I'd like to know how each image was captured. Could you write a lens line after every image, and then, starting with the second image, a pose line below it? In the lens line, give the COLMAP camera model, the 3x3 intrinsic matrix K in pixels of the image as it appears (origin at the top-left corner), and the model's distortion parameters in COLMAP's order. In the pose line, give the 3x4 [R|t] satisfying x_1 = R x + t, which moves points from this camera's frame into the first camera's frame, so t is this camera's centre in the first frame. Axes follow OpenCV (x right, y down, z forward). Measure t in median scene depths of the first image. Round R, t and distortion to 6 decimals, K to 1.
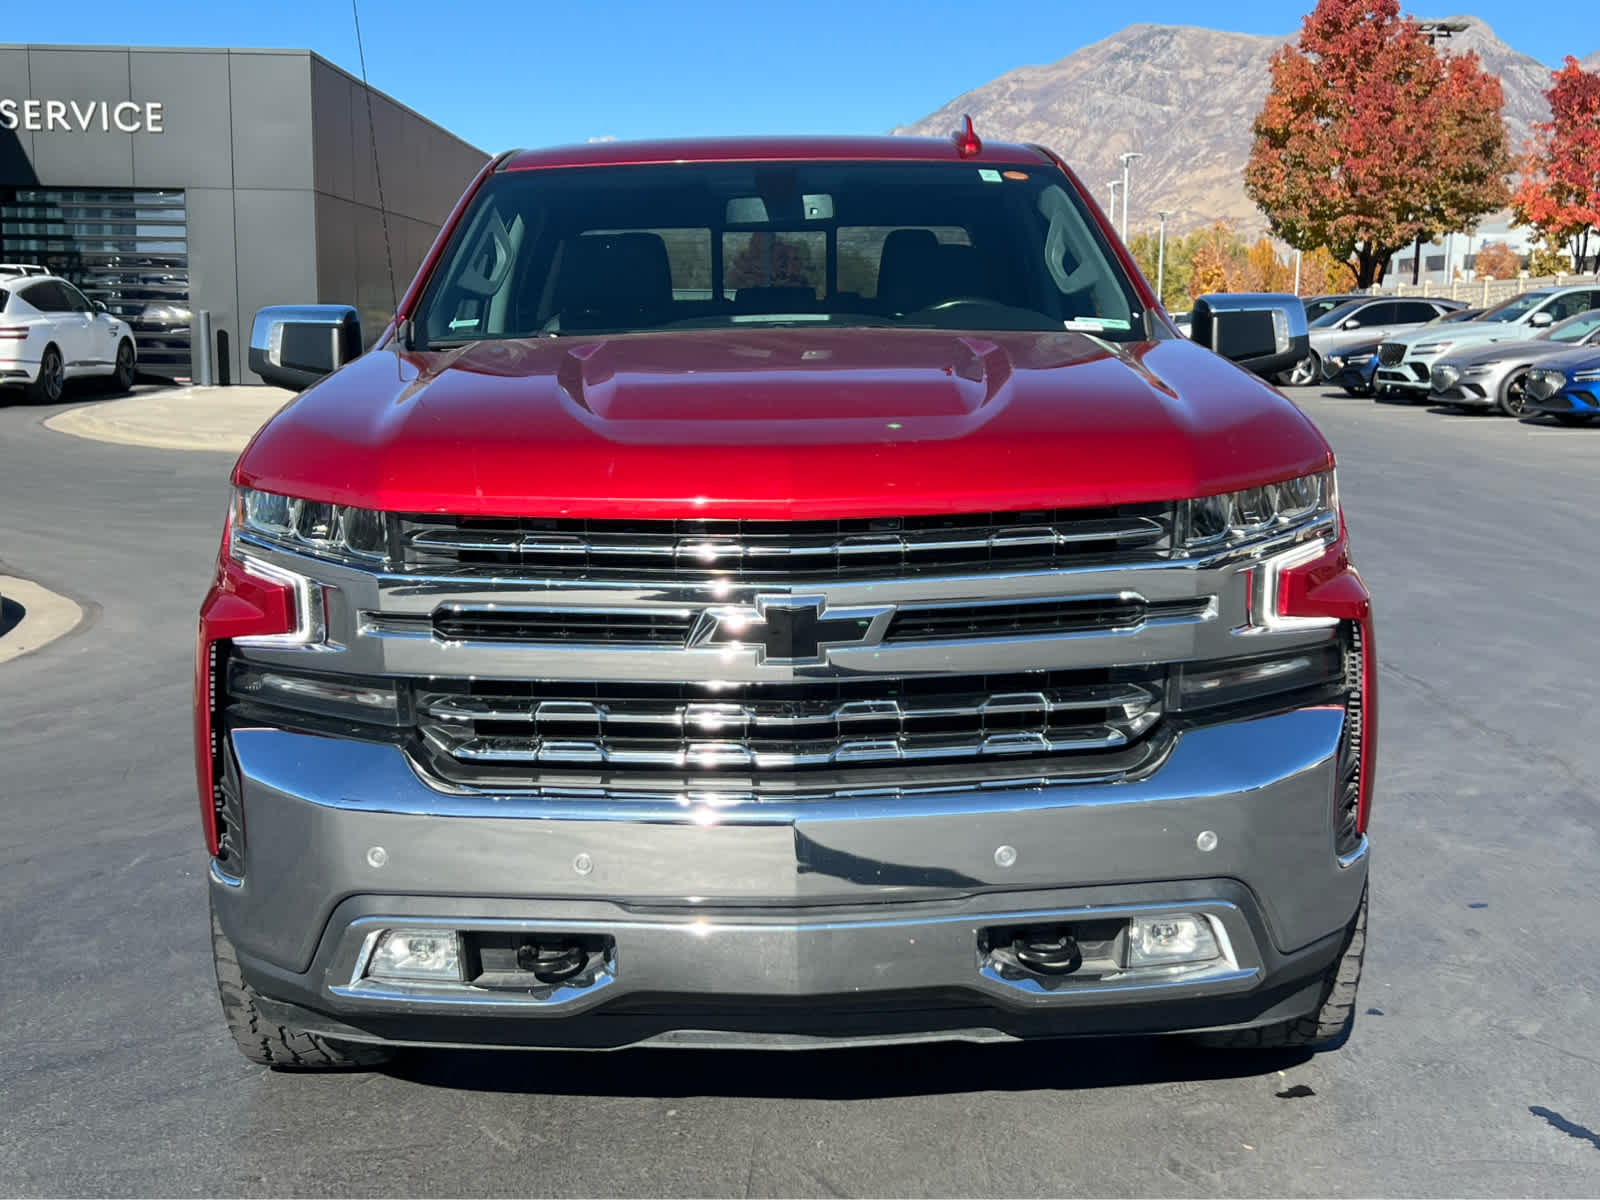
lens RADIAL K [[1920.7, 0, 800.0], [0, 1920.7, 600.0], [0, 0, 1]] dist [0.124313, -0.279643]
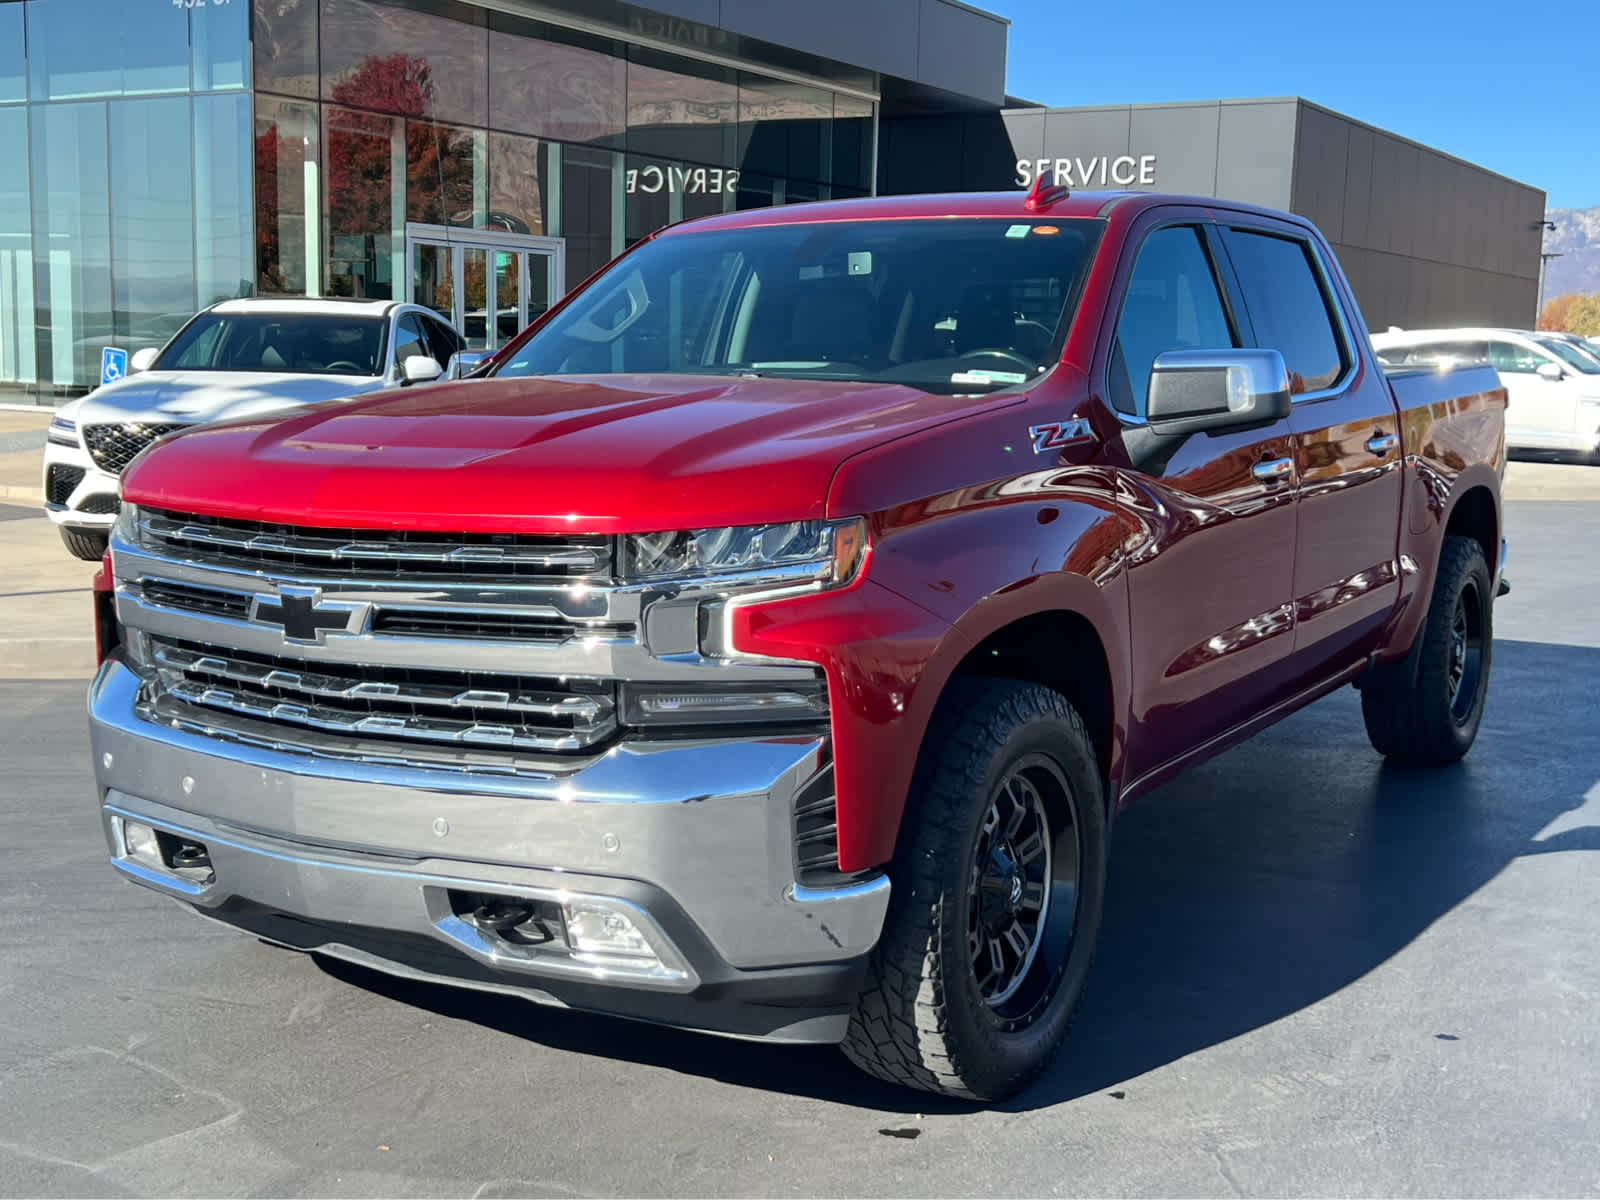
lens RADIAL K [[1920.7, 0, 800.0], [0, 1920.7, 600.0], [0, 0, 1]] dist [0.124313, -0.279643]
pose [[0.835898, 0.084601, -0.542326, 0.057651], [-0.095243, 0.995418, 0.008482, -0.002190], [0.540559, 0.044562, 0.840125, 0.008300]]
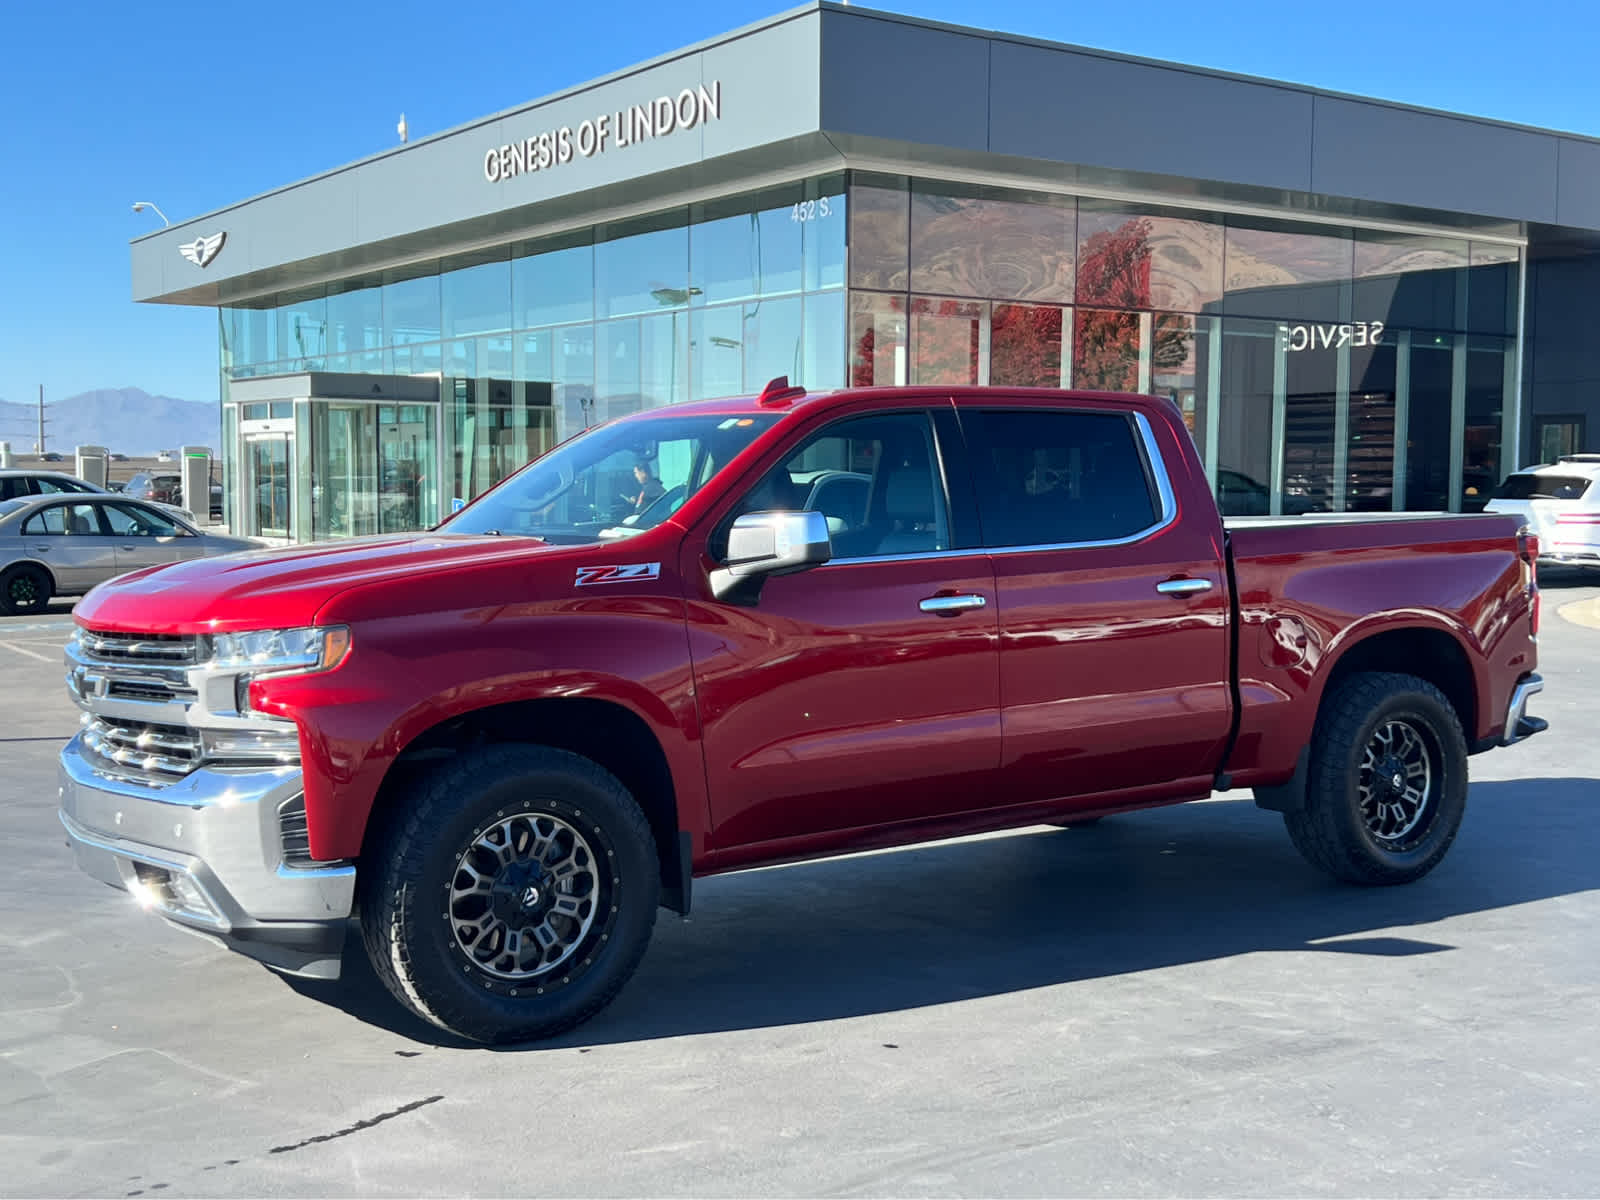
lens RADIAL K [[1934.3, 0, 816.8], [0, 1934.3, 593.1], [0, 0, 1]] dist [0.148801, -0.430479]
pose [[0.543082, 0.041335, -0.838661, 0.128805], [-0.119821, 0.992381, -0.028680, -0.006818], [0.831086, 0.116065, 0.543898, 0.032194]]
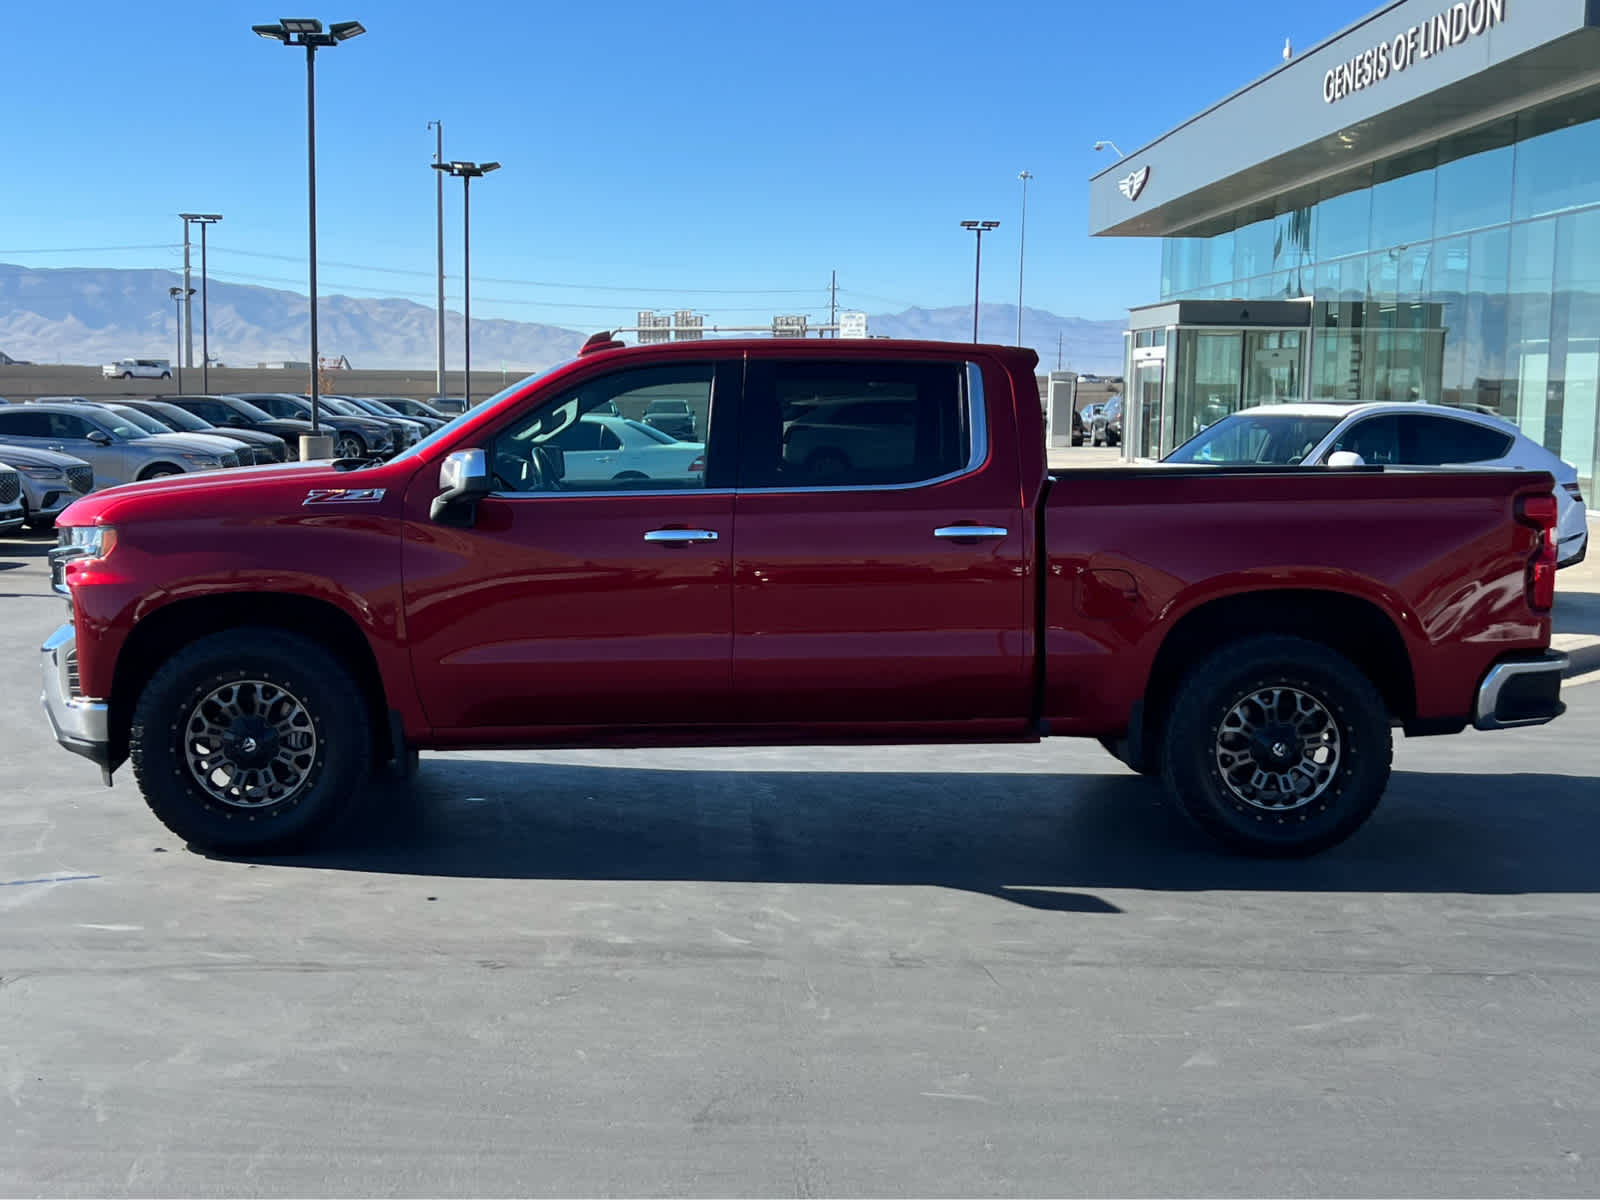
lens RADIAL K [[1934.3, 0, 816.8], [0, 1934.3, 593.1], [0, 0, 1]] dist [0.148801, -0.430479]
pose [[0.006222, 0.094619, -0.995494, 0.171764], [-0.158765, 0.982980, 0.092438, -0.022538], [0.987297, 0.157475, 0.021139, 0.122559]]
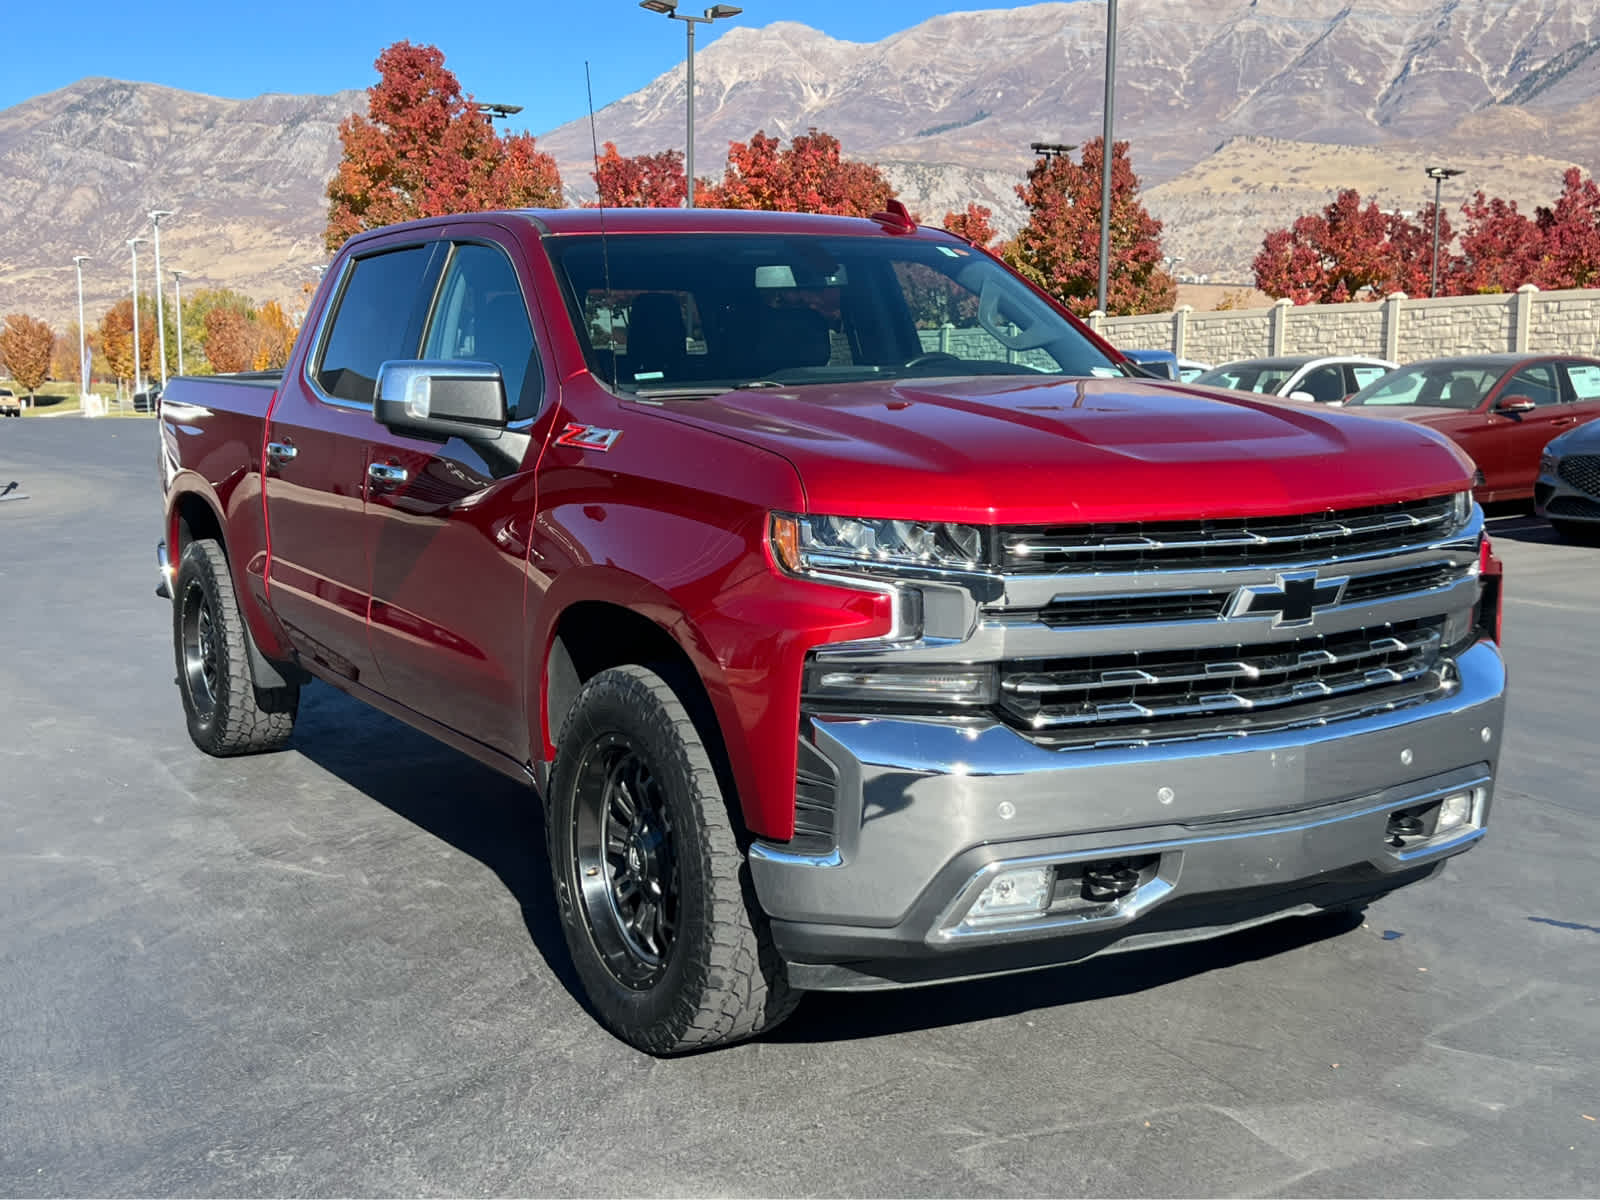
lens RADIAL K [[1920.7, 0, 800.0], [0, 1920.7, 600.0], [0, 0, 1]] dist [0.124313, -0.279643]
pose [[0.873429, -0.062854, 0.482878, -0.057939], [0.078008, 0.996888, -0.011341, 0.000325], [-0.480662, 0.047573, 0.875614, 0.000260]]
